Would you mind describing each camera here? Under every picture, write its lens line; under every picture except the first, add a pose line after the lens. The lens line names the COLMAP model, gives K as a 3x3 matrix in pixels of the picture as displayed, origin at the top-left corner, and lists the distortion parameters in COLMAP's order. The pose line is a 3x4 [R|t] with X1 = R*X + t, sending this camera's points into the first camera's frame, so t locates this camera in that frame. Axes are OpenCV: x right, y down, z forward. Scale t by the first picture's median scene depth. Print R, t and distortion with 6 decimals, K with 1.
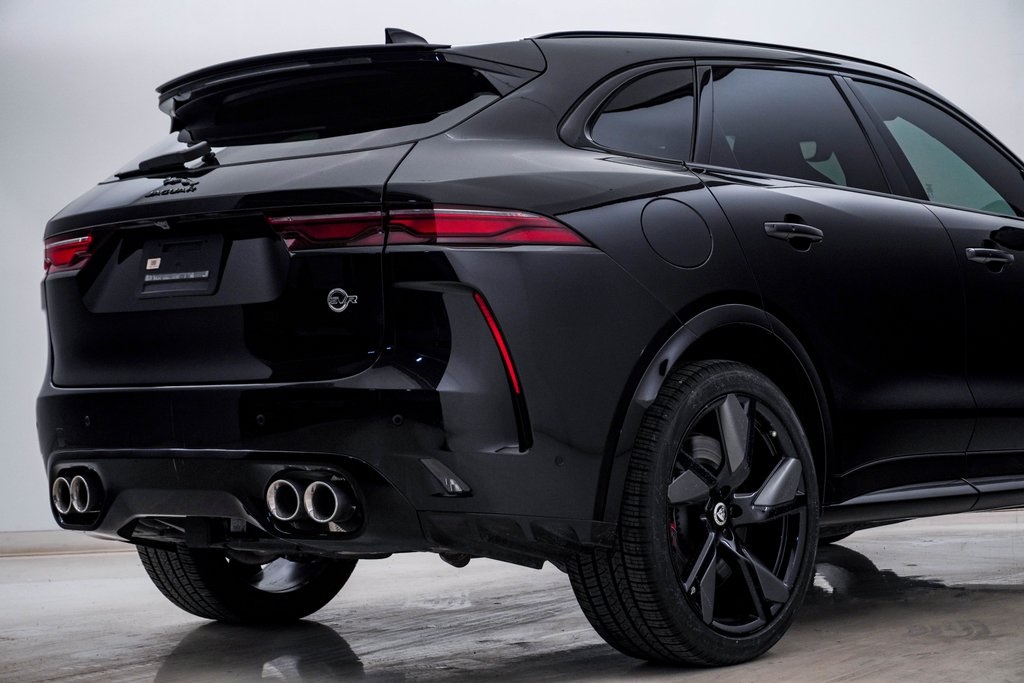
lens RADIAL K [[2147.3, 0, 510.3], [0, 2147.3, 341.7], [0, 0, 1]] dist [0.037096, 0.000000]
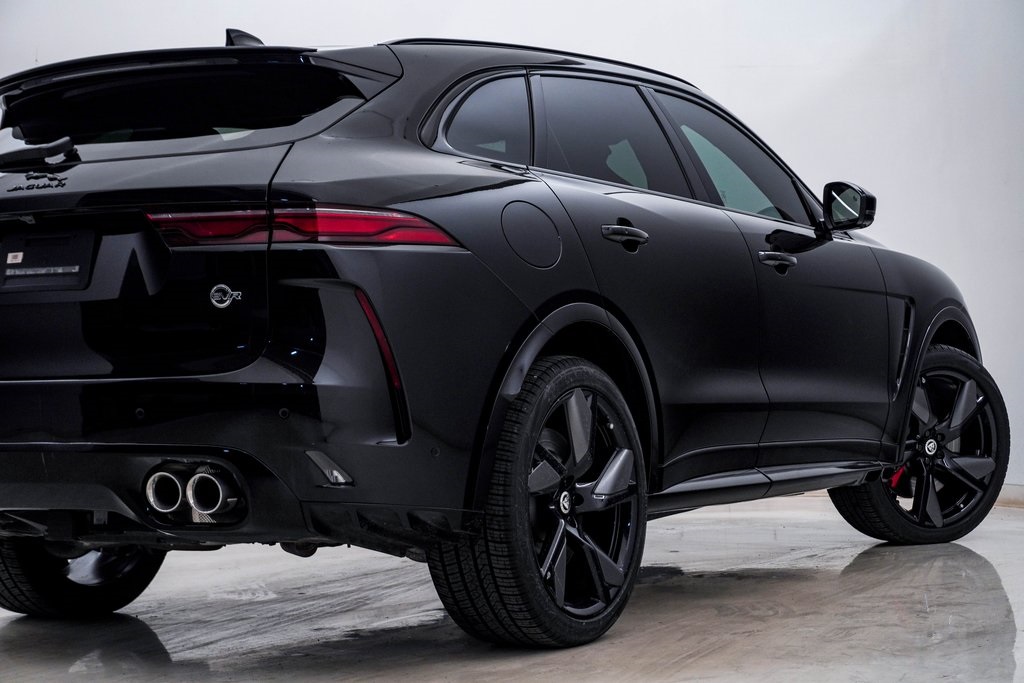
lens RADIAL K [[2147.3, 0, 496.5], [0, 2147.3, 341.2], [0, 0, 1]] dist [0.037096, 0.000000]
pose [[0.984074, 0.004613, 0.177701, -0.126638], [-0.004874, 0.999988, 0.001036, 0.000415], [-0.177694, -0.001886, 0.984084, -0.028172]]
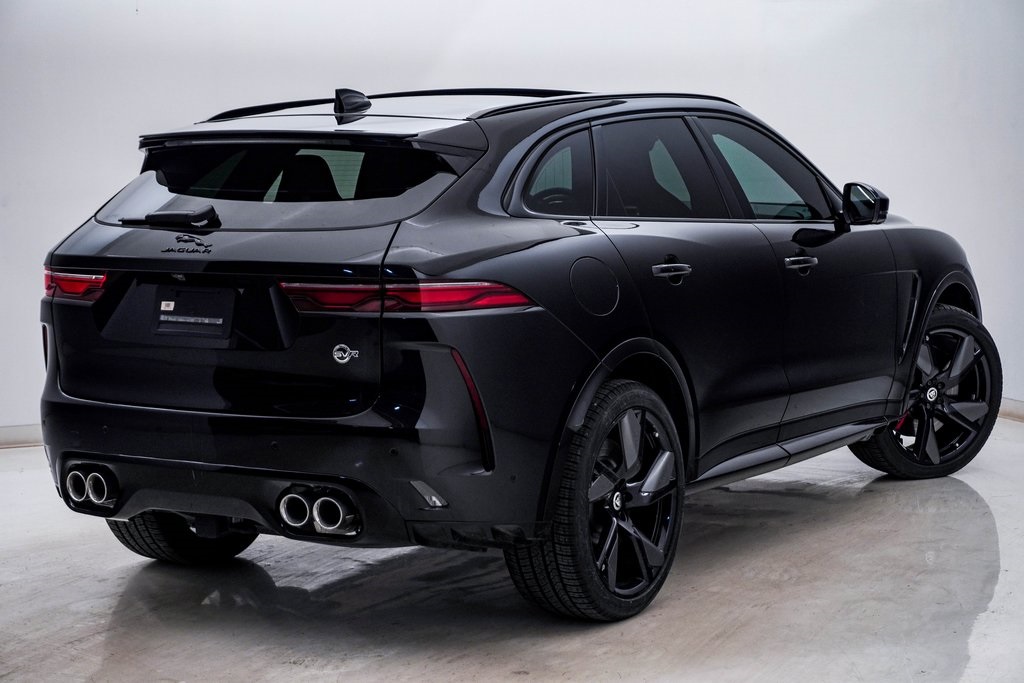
lens RADIAL K [[2147.3, 0, 502.2], [0, 2147.3, 341.6], [0, 0, 1]] dist [0.037096, 0.000000]
pose [[0.985830, -0.001595, 0.167738, -0.188604], [-0.017964, 0.993200, 0.115023, -0.163838], [-0.166781, -0.116407, 0.979098, -0.228381]]
